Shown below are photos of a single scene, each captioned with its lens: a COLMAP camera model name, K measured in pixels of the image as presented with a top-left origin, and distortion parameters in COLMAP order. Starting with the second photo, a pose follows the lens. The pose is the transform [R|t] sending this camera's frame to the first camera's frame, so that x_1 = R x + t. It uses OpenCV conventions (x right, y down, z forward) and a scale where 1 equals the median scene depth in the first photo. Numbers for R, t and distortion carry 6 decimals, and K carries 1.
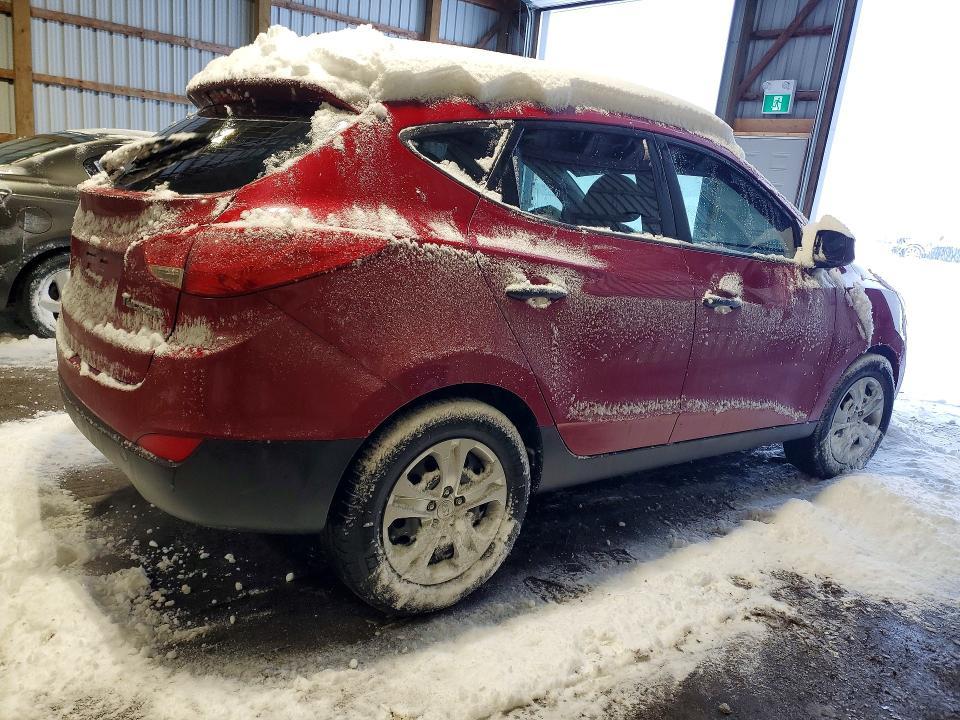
lens RADIAL K [[730.1, 0, 480.2], [0, 730.1, 361.0], [0, 0, 1]] dist [0.009050, 0.001134]
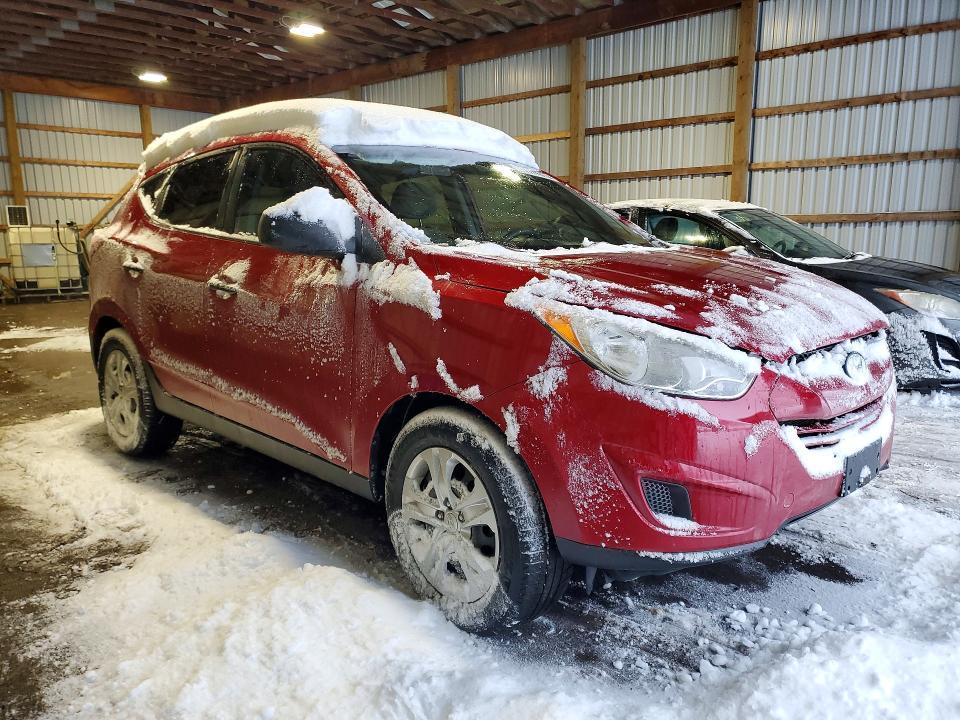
lens RADIAL K [[730.1, 0, 479.3], [0, 730.1, 363.6], [0, 0, 1]] dist [0.009050, 0.001134]
pose [[0.164442, 0.084717, -0.982742, 1.533491], [-0.214922, 0.975445, 0.048125, -0.110131], [0.962687, 0.203299, 0.178612, 1.272091]]
